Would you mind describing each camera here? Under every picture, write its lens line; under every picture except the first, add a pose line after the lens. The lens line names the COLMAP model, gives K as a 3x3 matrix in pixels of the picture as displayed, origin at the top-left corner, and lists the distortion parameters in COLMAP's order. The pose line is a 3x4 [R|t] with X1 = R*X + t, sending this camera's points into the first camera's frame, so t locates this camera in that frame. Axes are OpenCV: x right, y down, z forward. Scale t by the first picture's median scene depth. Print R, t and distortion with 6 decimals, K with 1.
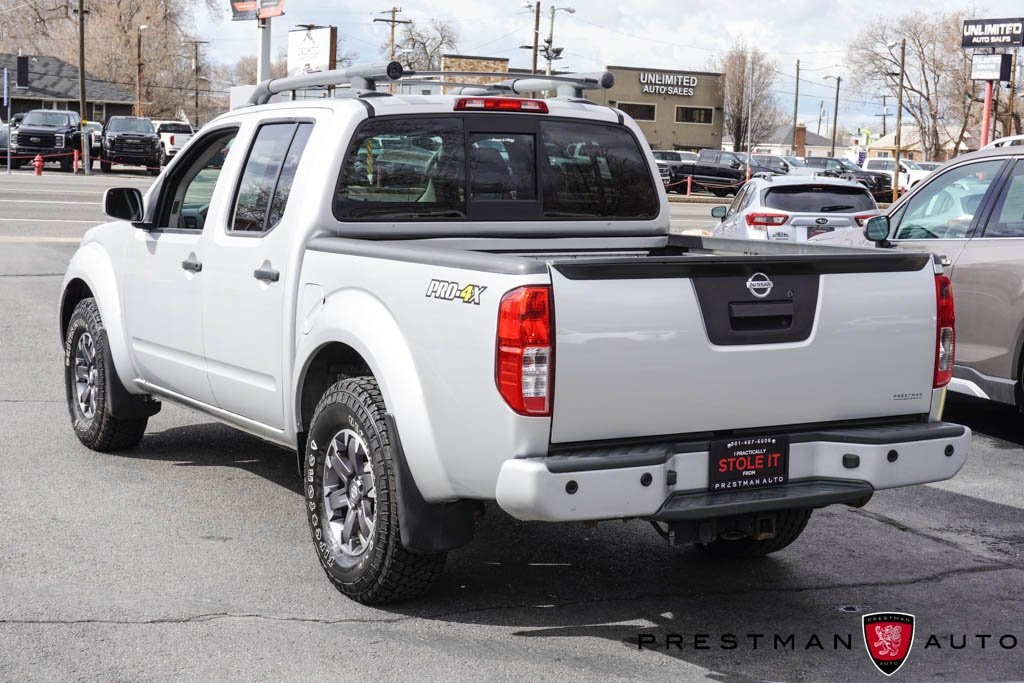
lens RADIAL K [[1717.1, 0, 512.0], [0, 1717.1, 341.5], [0, 0, 1]] dist [-0.019340, -0.033353]
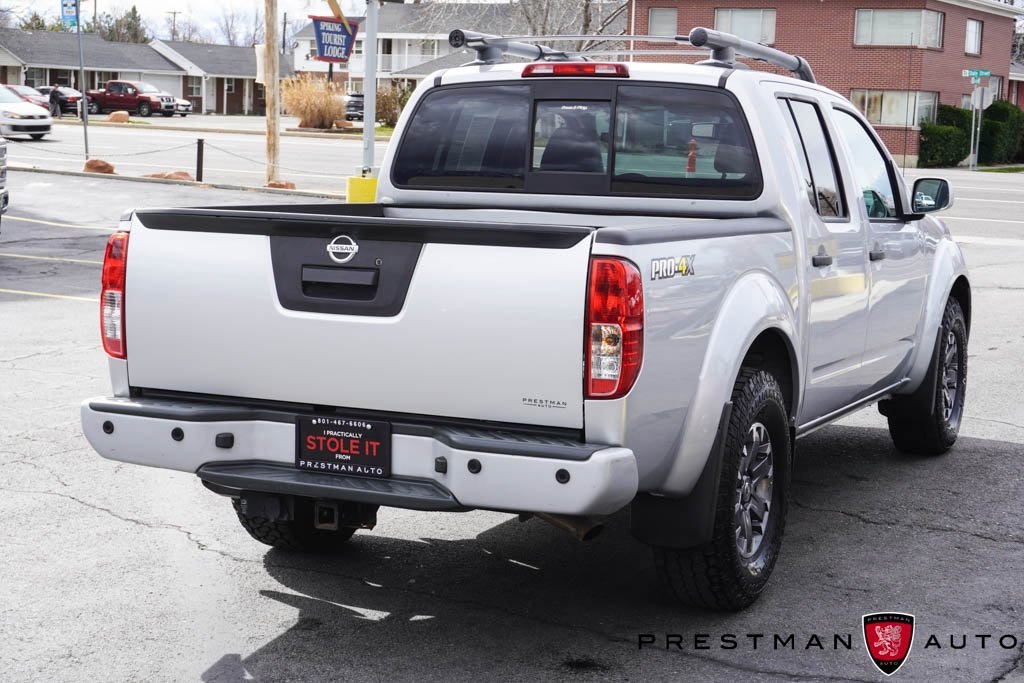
lens RADIAL K [[1730.3, 0, 512.0], [0, 1730.3, 341.5], [0, 0, 1]] dist [0.015891, 0.039751]
pose [[0.571382, 0.085718, -0.816196, 0.929336], [-0.101979, 0.994238, 0.033026, -0.023271], [0.814324, 0.064364, 0.576831, 0.541878]]
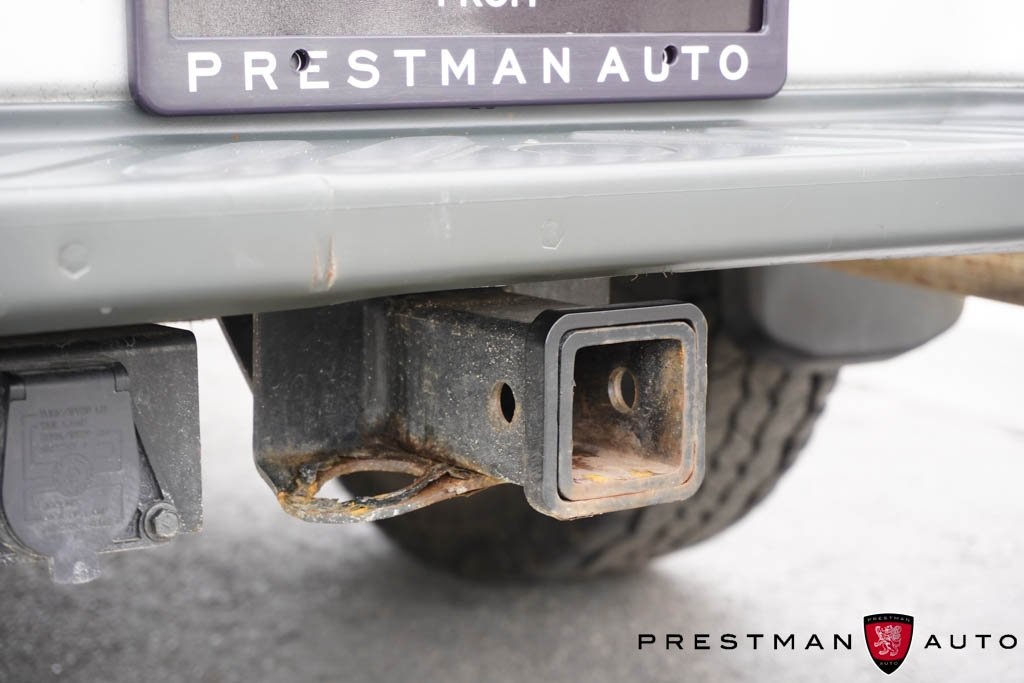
lens RADIAL K [[2216.3, 0, 512.0], [0, 2216.3, 341.5], [0, 0, 1]] dist [0.041552, 0.379672]
pose [[0.996686, -0.018825, 0.079131, 0.126425], [0.015566, 0.999013, 0.041604, 0.095613], [-0.079836, -0.040234, 0.995996, 0.835504]]
